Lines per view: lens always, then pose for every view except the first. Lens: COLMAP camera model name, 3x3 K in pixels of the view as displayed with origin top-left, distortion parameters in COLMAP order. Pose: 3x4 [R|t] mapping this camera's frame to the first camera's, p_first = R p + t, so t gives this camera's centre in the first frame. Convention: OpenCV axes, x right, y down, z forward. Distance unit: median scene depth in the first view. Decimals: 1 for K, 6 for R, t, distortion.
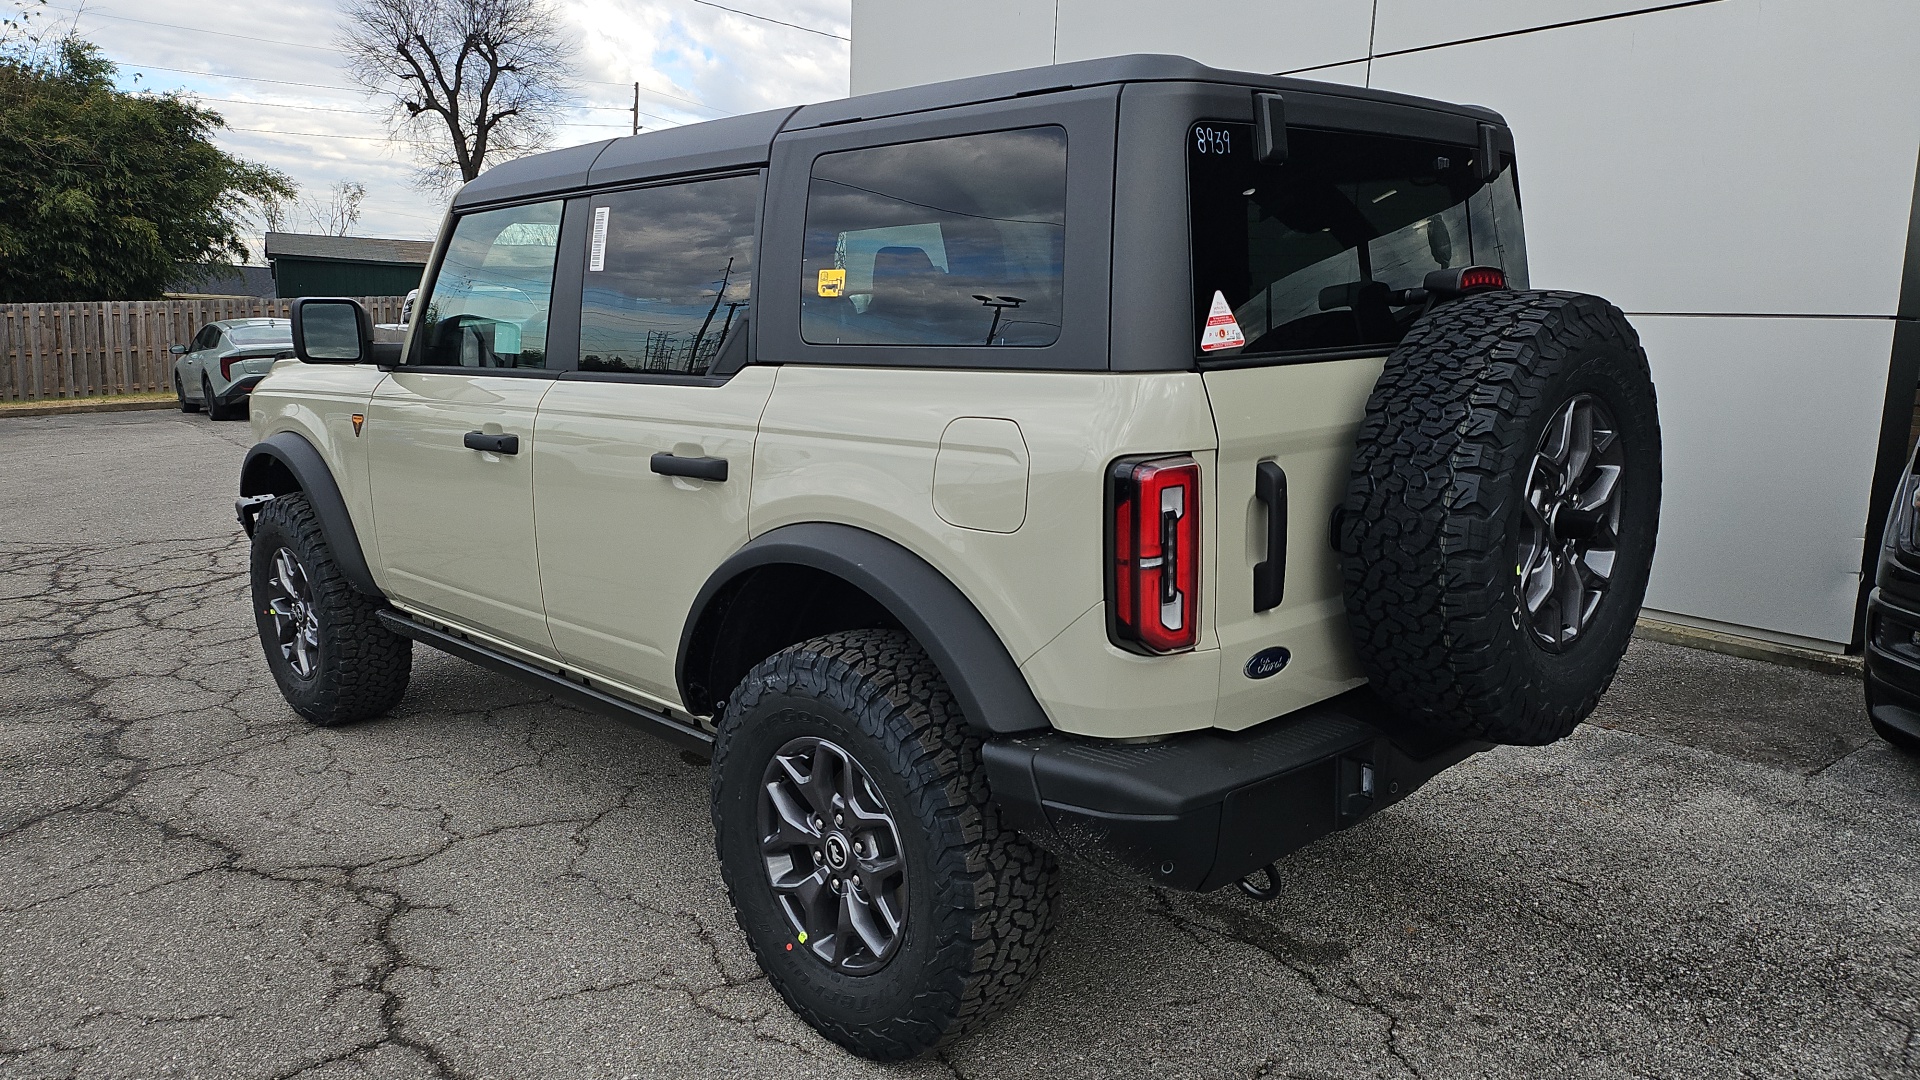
lens RADIAL K [[1355.4, 0, 960.0], [0, 1355.4, 540.0], [0, 0, 1]] dist [0.084521, -0.100696]
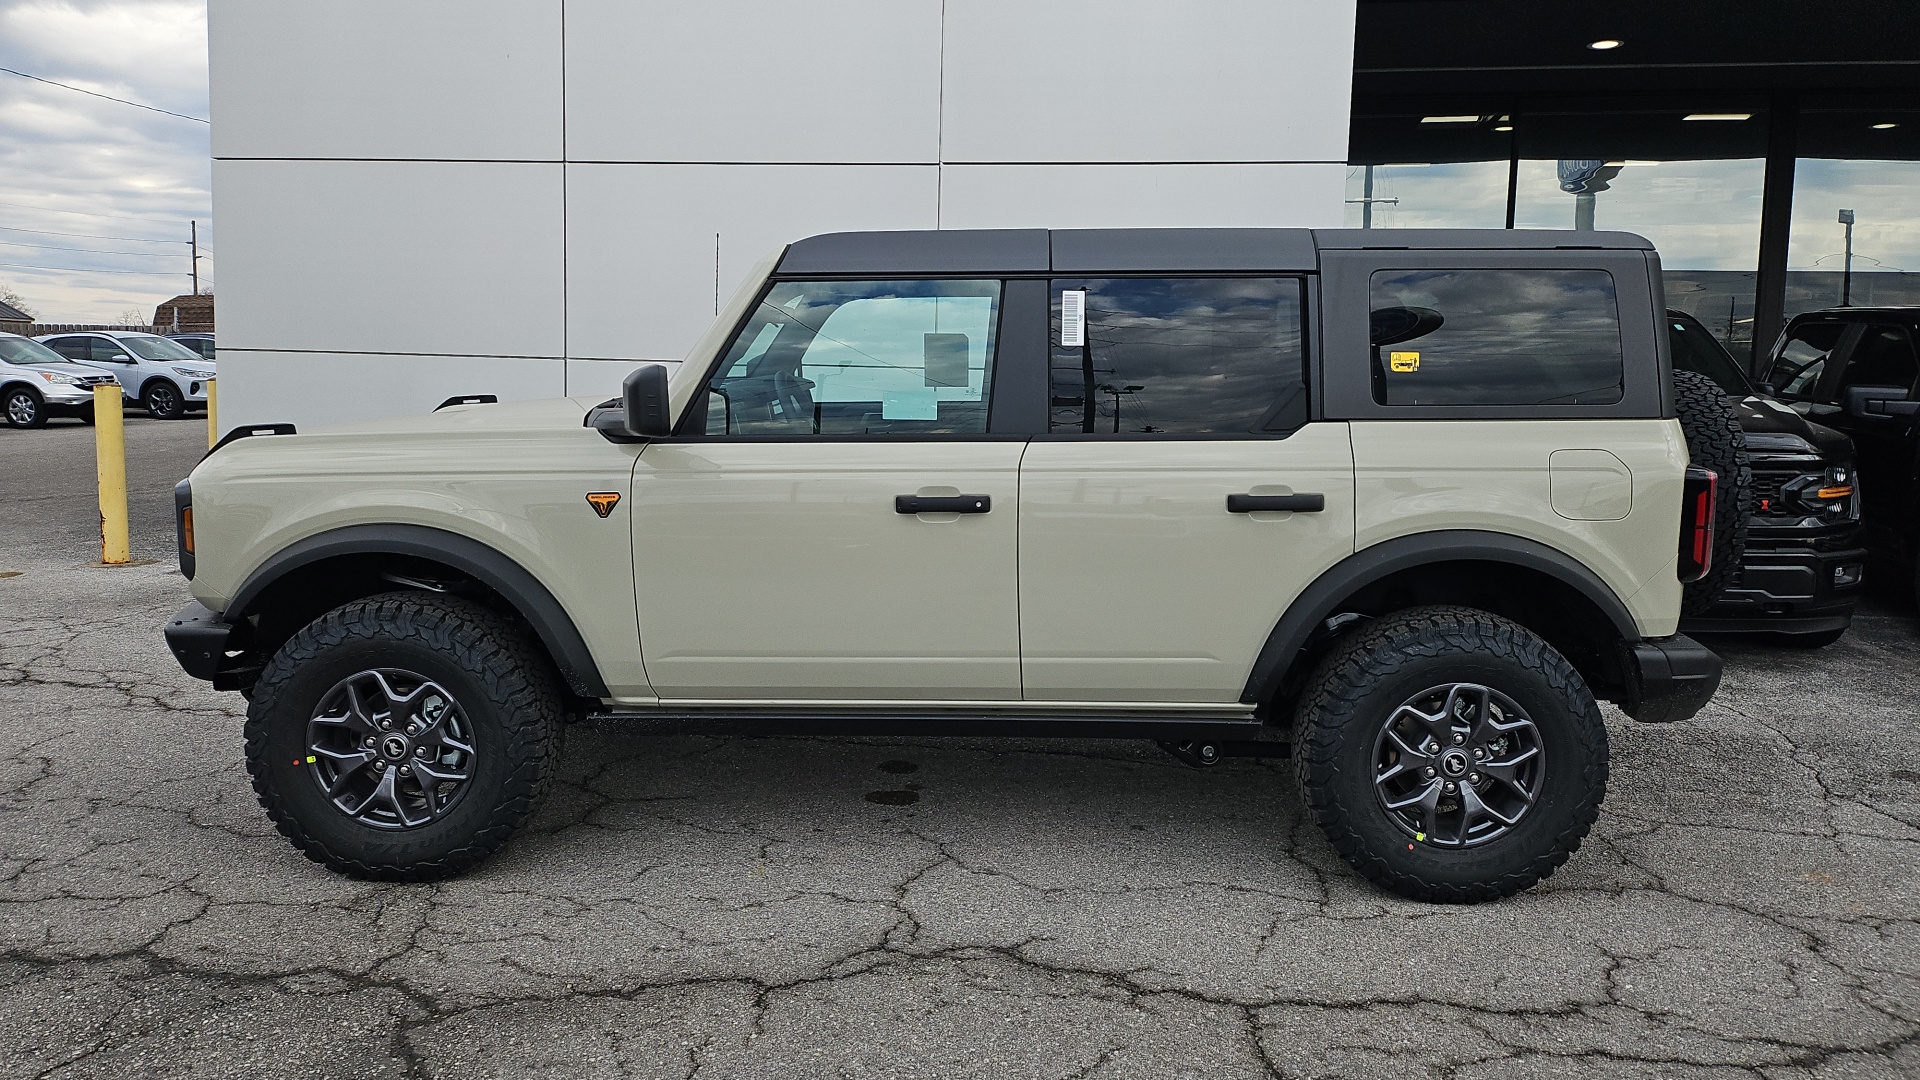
lens RADIAL K [[1355.4, 0, 960.0], [0, 1355.4, 540.0], [0, 0, 1]] dist [0.084521, -0.100696]
pose [[0.701549, -0.082195, 0.707865, -1.319798], [0.108613, 0.994054, 0.007783, -0.062417], [-0.704295, 0.071423, 0.706305, 0.316358]]
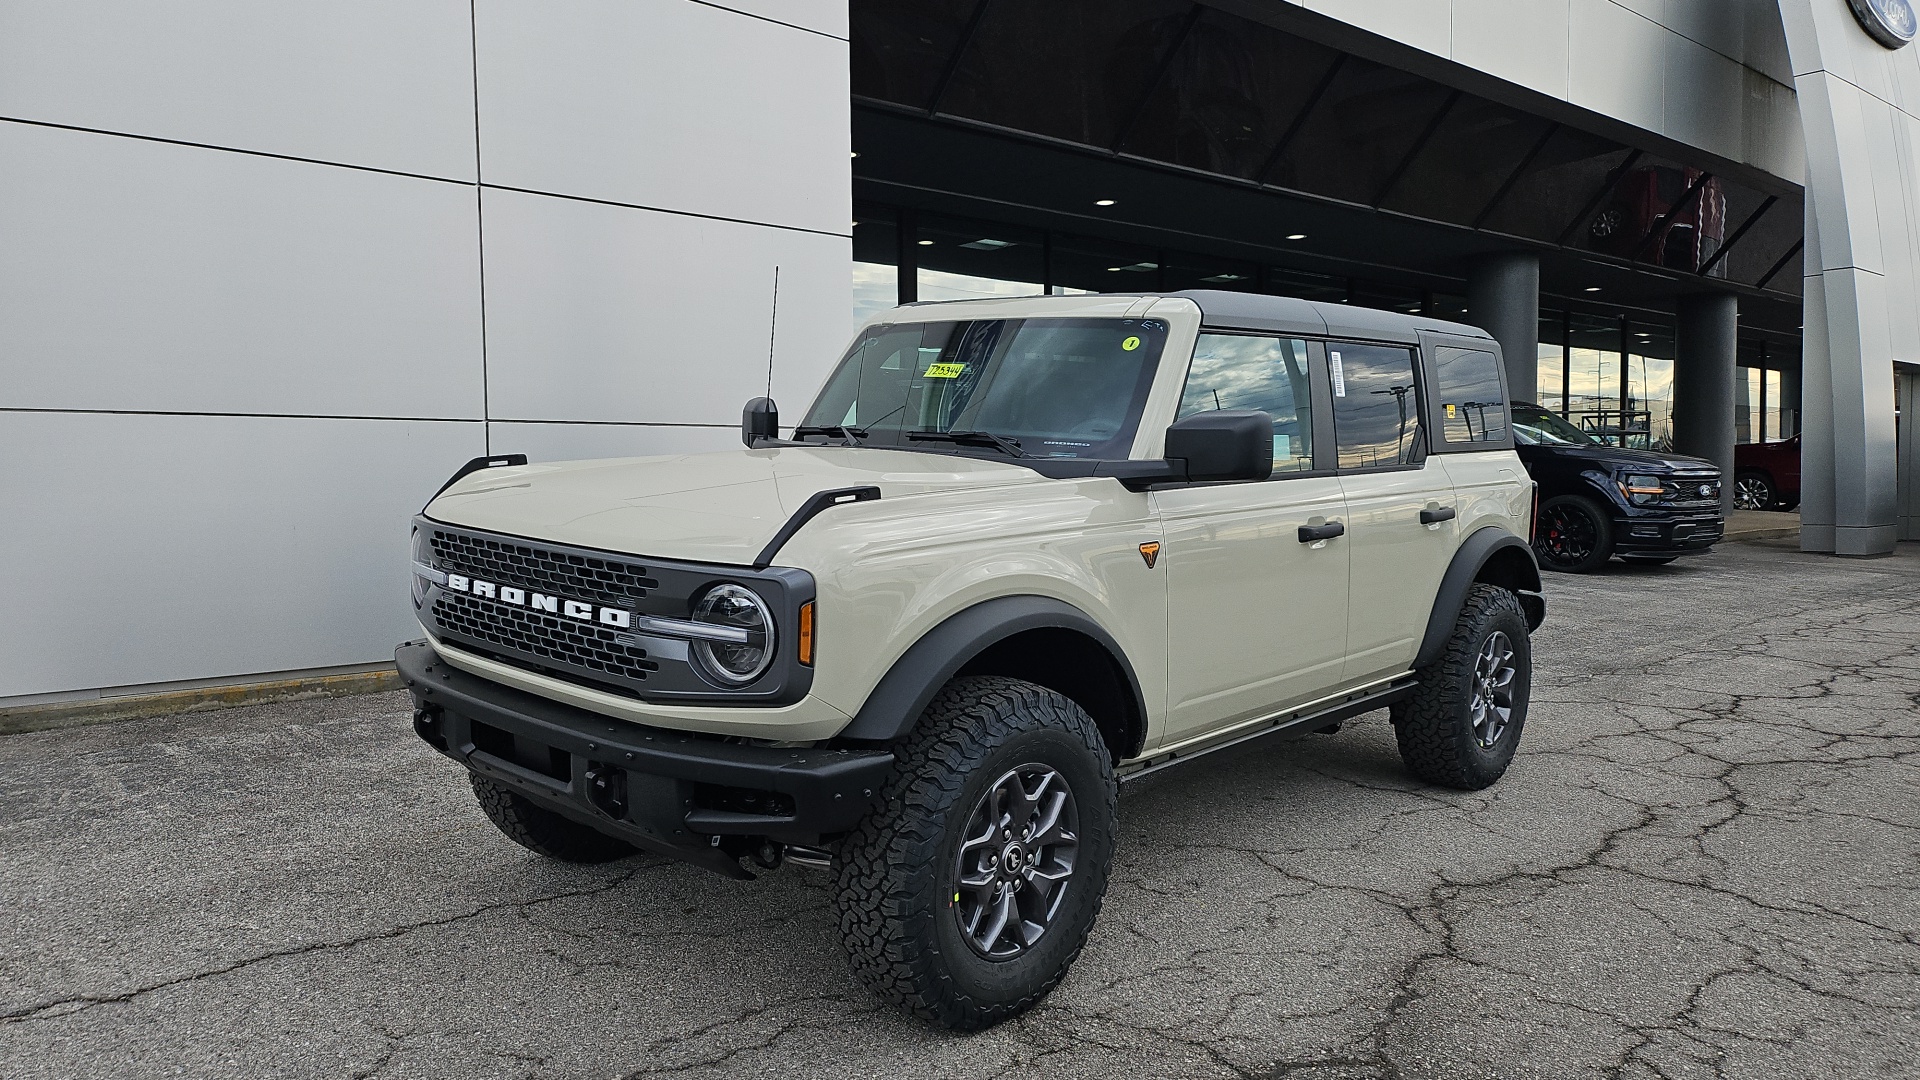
lens RADIAL K [[1365.6, 0, 958.7], [0, 1365.6, 531.8], [0, 0, 1]] dist [-0.000965, -0.002689]
pose [[-0.077045, -0.073177, 0.994339, -1.874010], [0.164046, 0.982780, 0.085038, -0.278700], [-0.983439, 0.169669, -0.063714, 1.713880]]
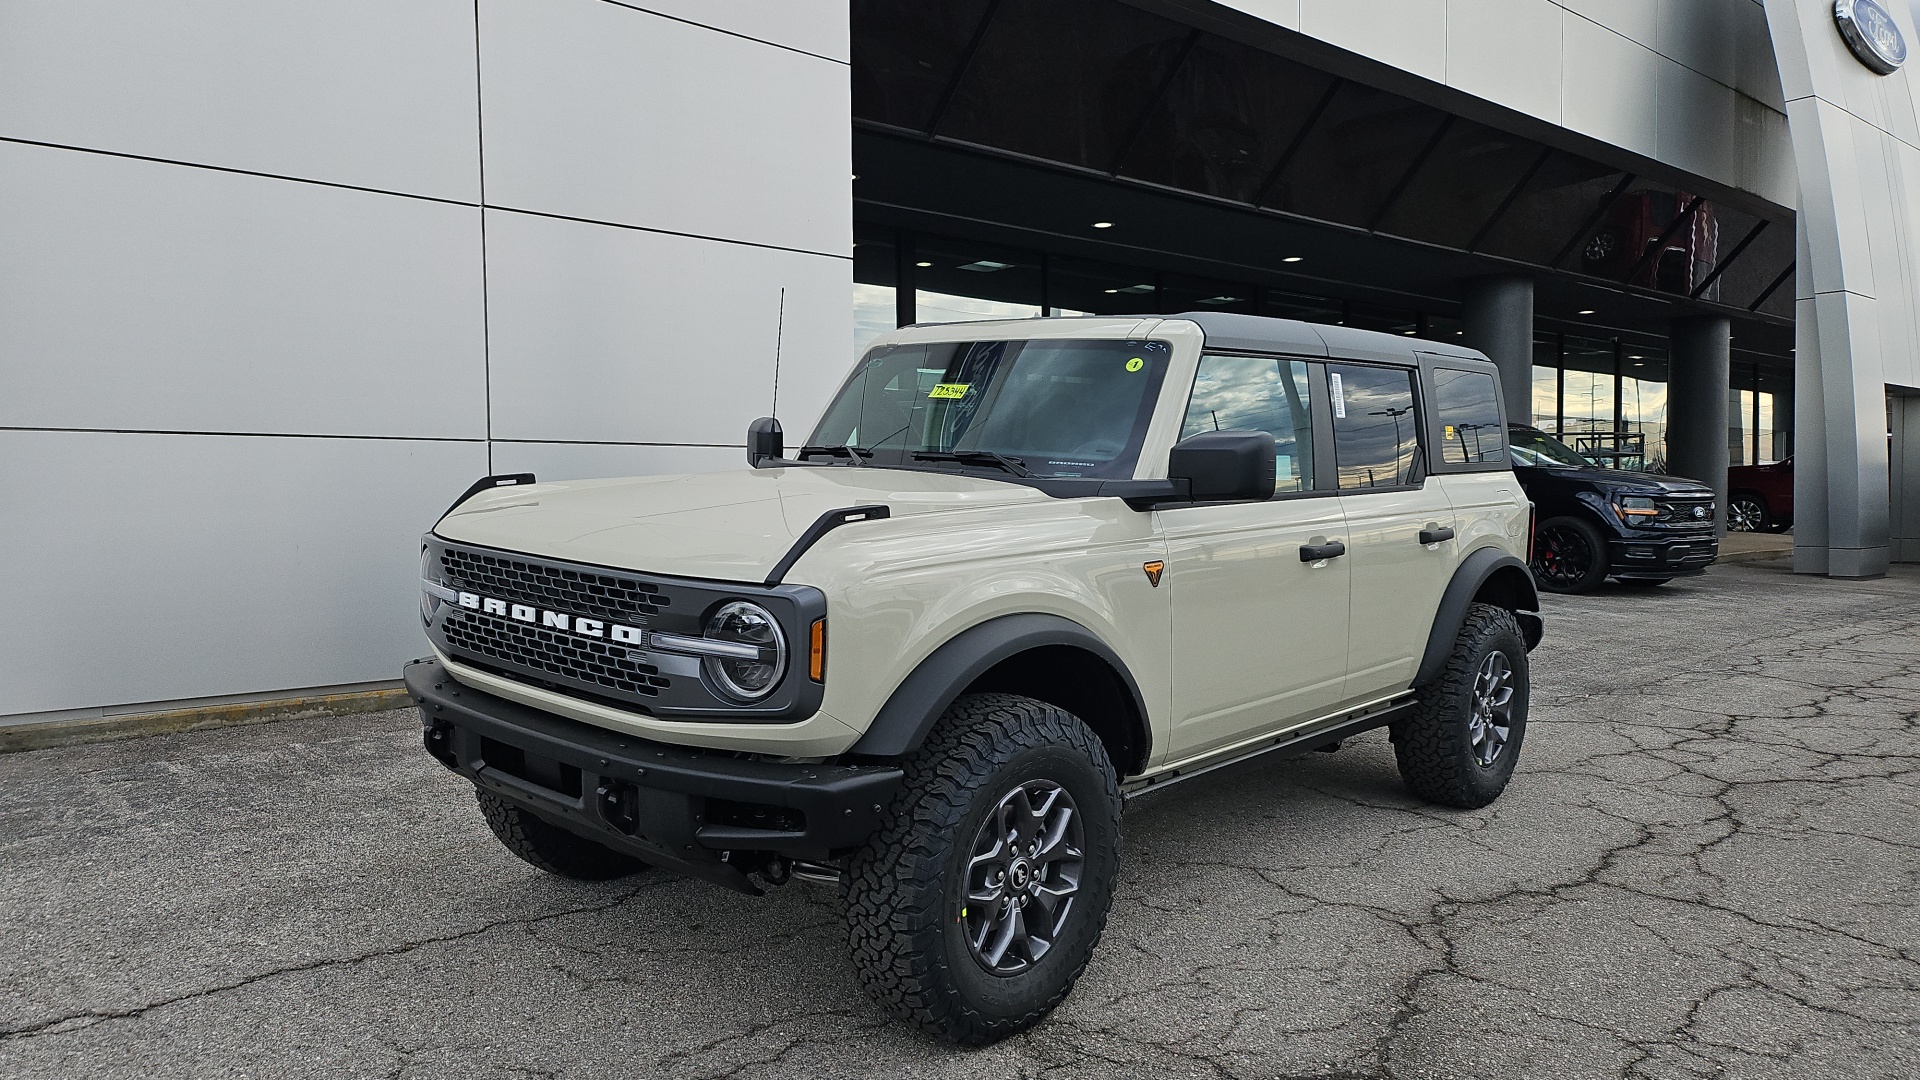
lens RADIAL K [[1366.2, 0, 960.0], [0, 1366.2, 540.0], [0, 0, 1]] dist [-0.003555, -0.000831]
pose [[-0.081404, -0.063898, 0.994631, -1.886032], [0.162384, 0.983758, 0.076489, -0.279440], [-0.983364, 0.167739, -0.069706, 1.725148]]
